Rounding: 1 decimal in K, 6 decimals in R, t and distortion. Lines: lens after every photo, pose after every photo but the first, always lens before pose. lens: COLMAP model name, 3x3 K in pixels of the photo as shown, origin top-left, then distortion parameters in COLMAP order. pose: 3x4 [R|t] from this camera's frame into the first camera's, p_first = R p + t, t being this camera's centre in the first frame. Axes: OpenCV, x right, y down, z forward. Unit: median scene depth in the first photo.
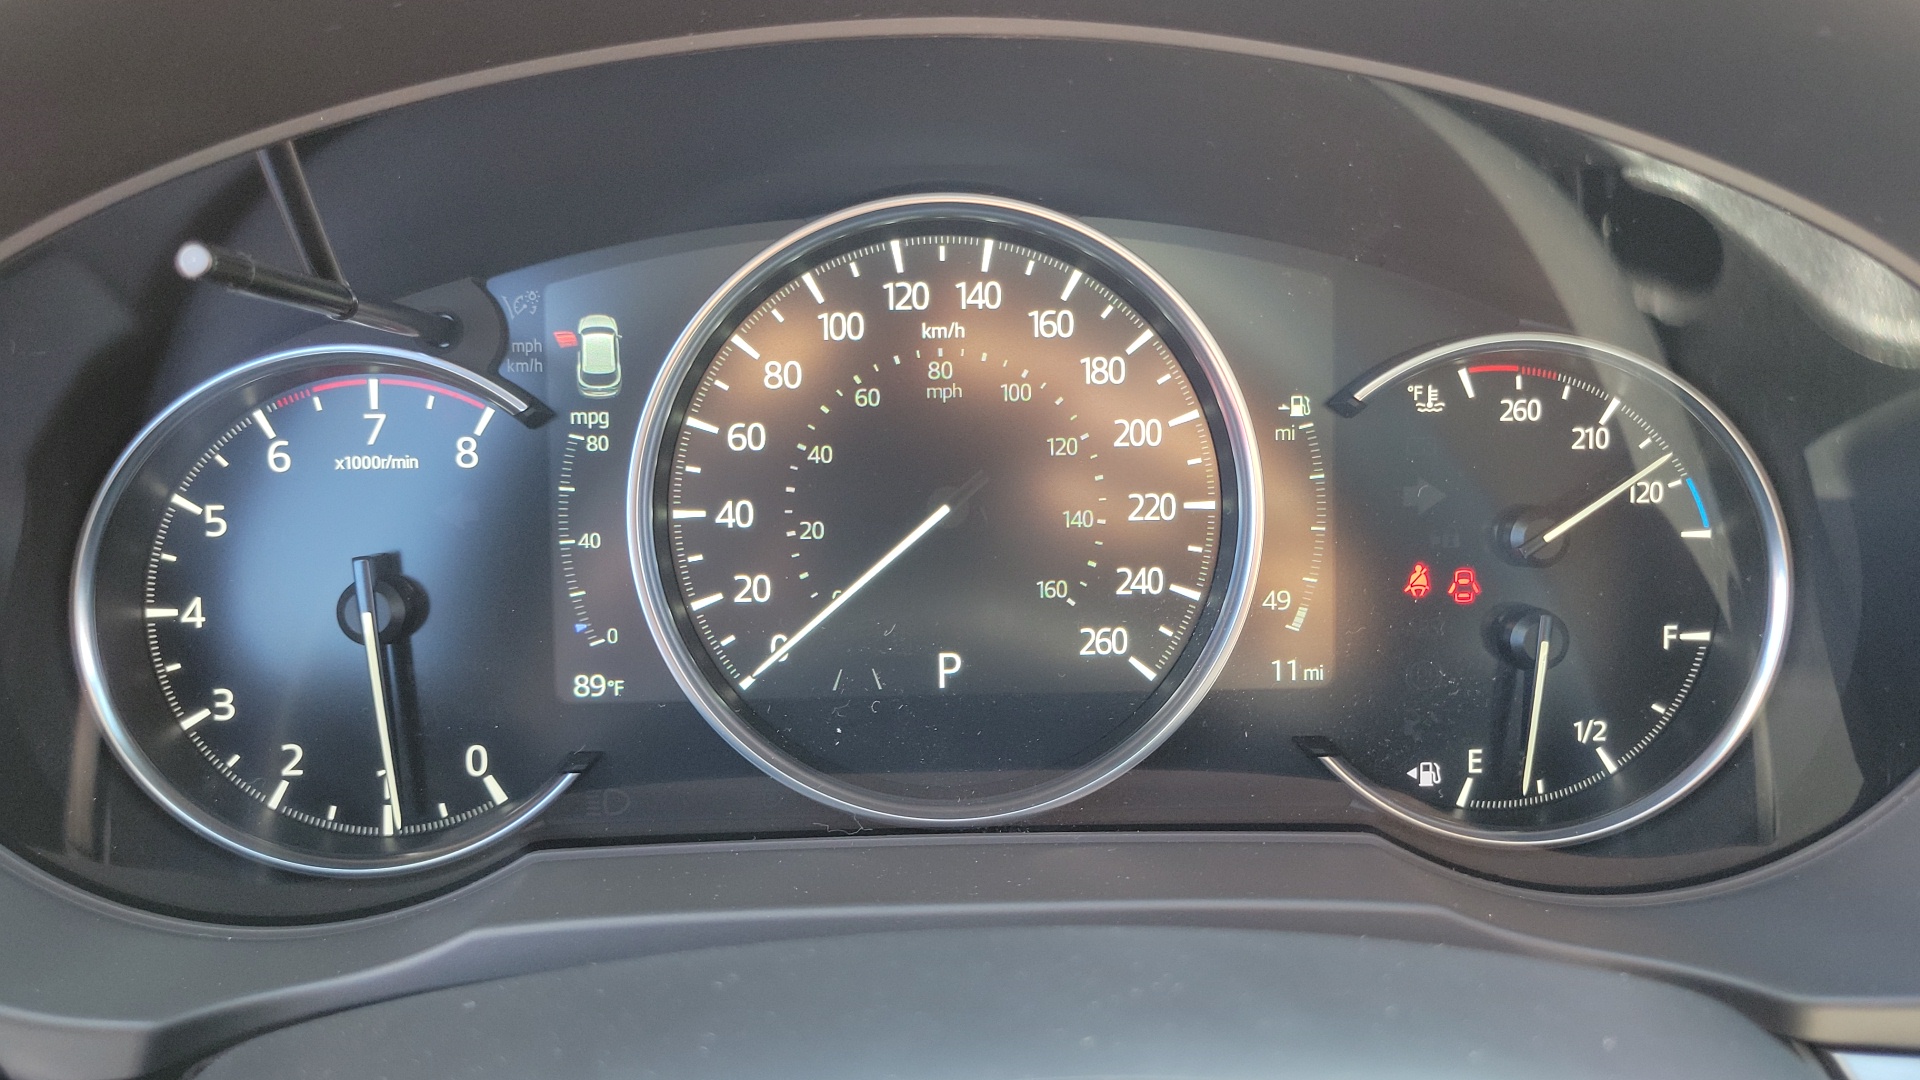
lens RADIAL K [[1487.2, 0, 943.7], [0, 1487.2, 534.8], [0, 0, 1]] dist [0.030255, -0.018723]
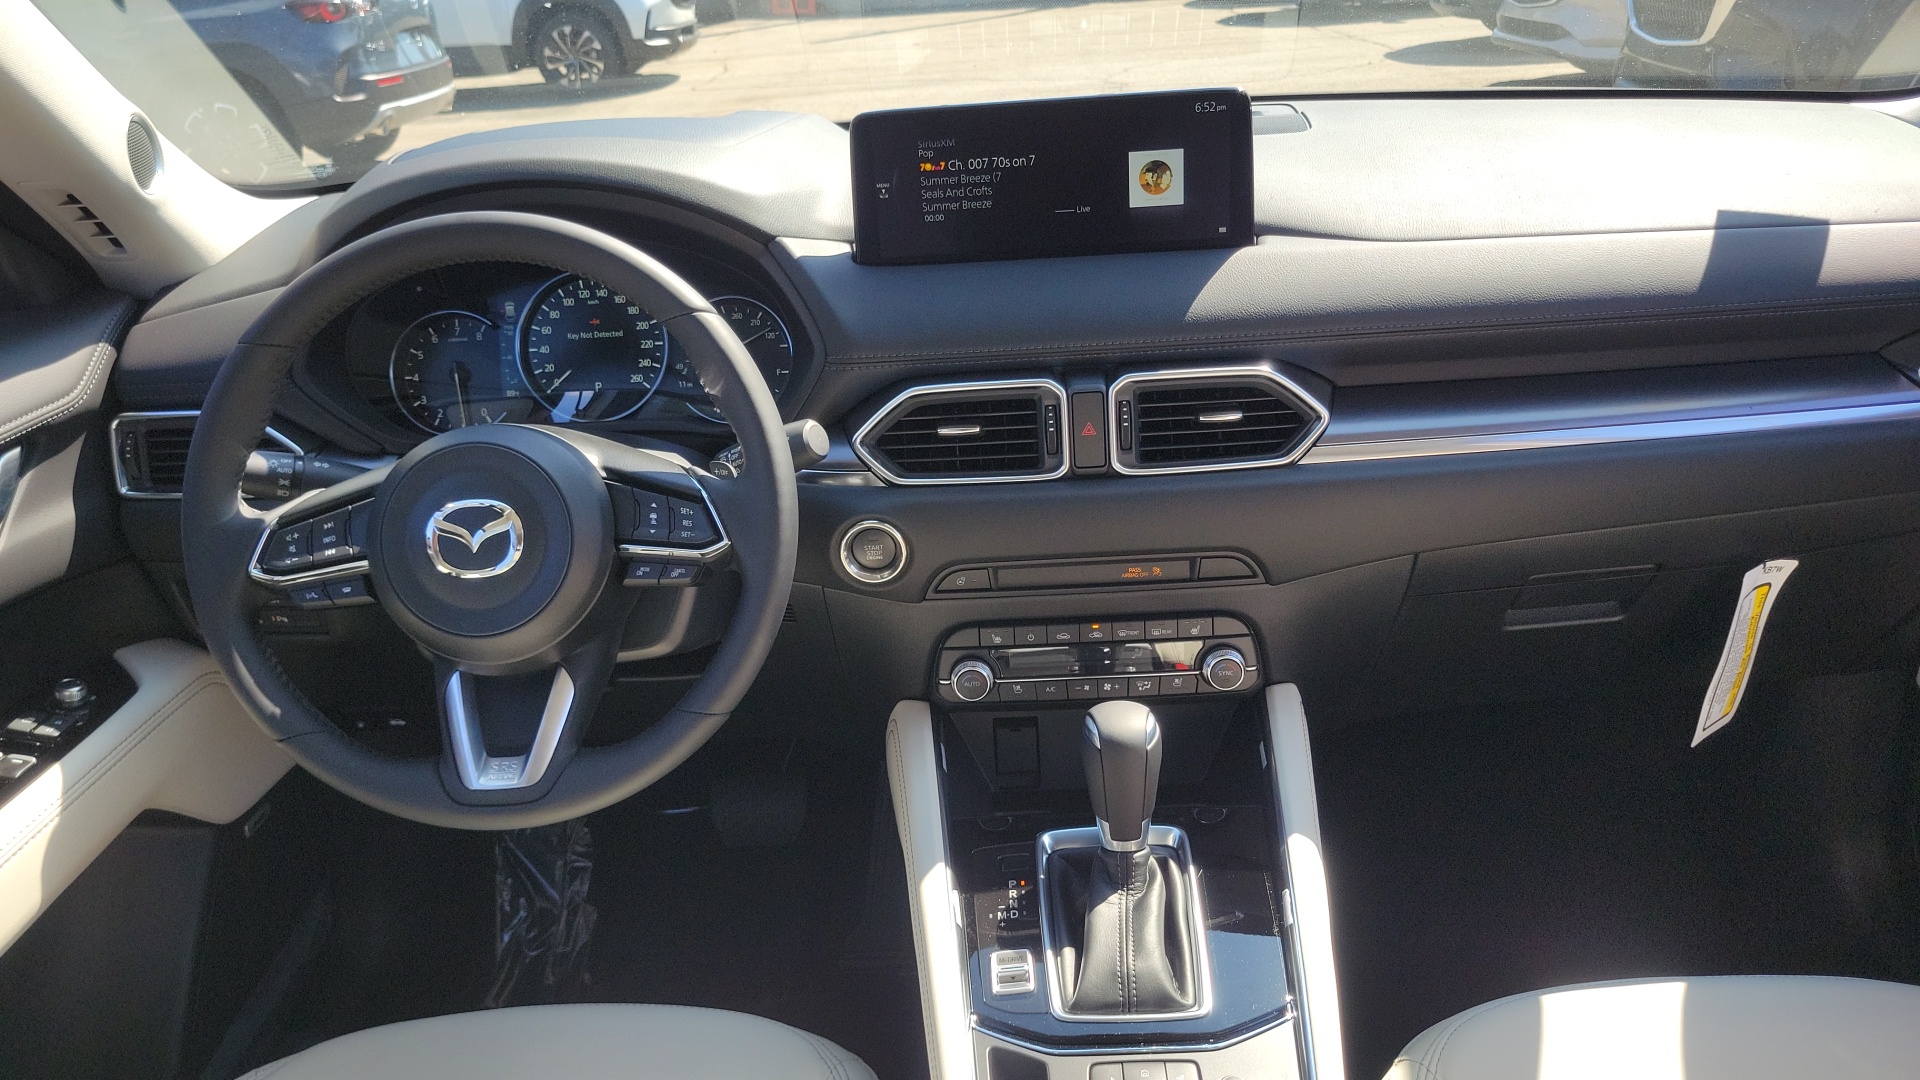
lens RADIAL K [[1487.2, 0, 962.6], [0, 1487.2, 548.0], [0, 0, 1]] dist [0.030255, -0.018723]
pose [[0.995673, -0.030157, -0.087897, 1.330794], [0.029197, 0.999499, -0.012183, 0.607435], [0.088221, 0.009564, 0.996055, -2.928414]]
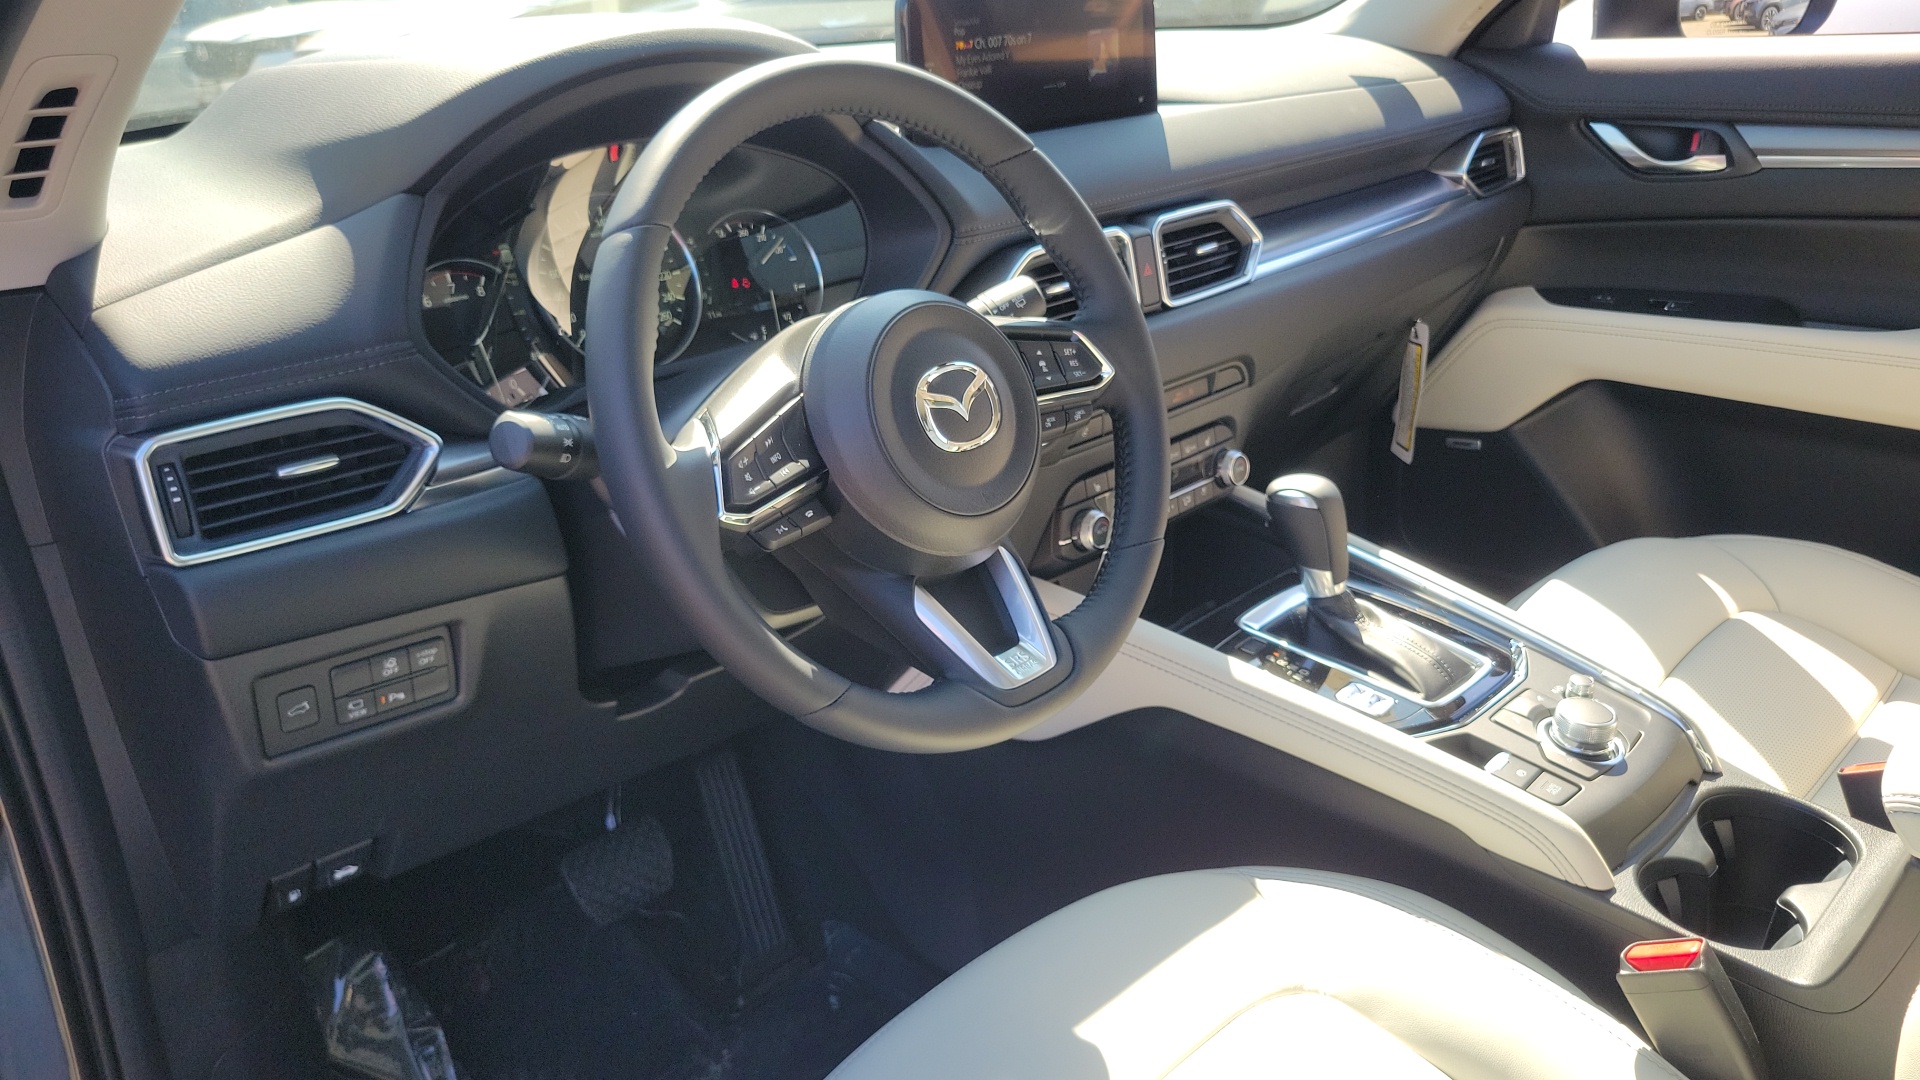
lens RADIAL K [[1487.2, 0, 977.6], [0, 1487.2, 544.0], [0, 0, 1]] dist [0.030255, -0.018723]
pose [[0.723137, -0.280246, 0.631296, -1.705815], [0.321034, 0.945636, 0.052051, 0.628370], [-0.611564, 0.165028, 0.773793, -2.028853]]
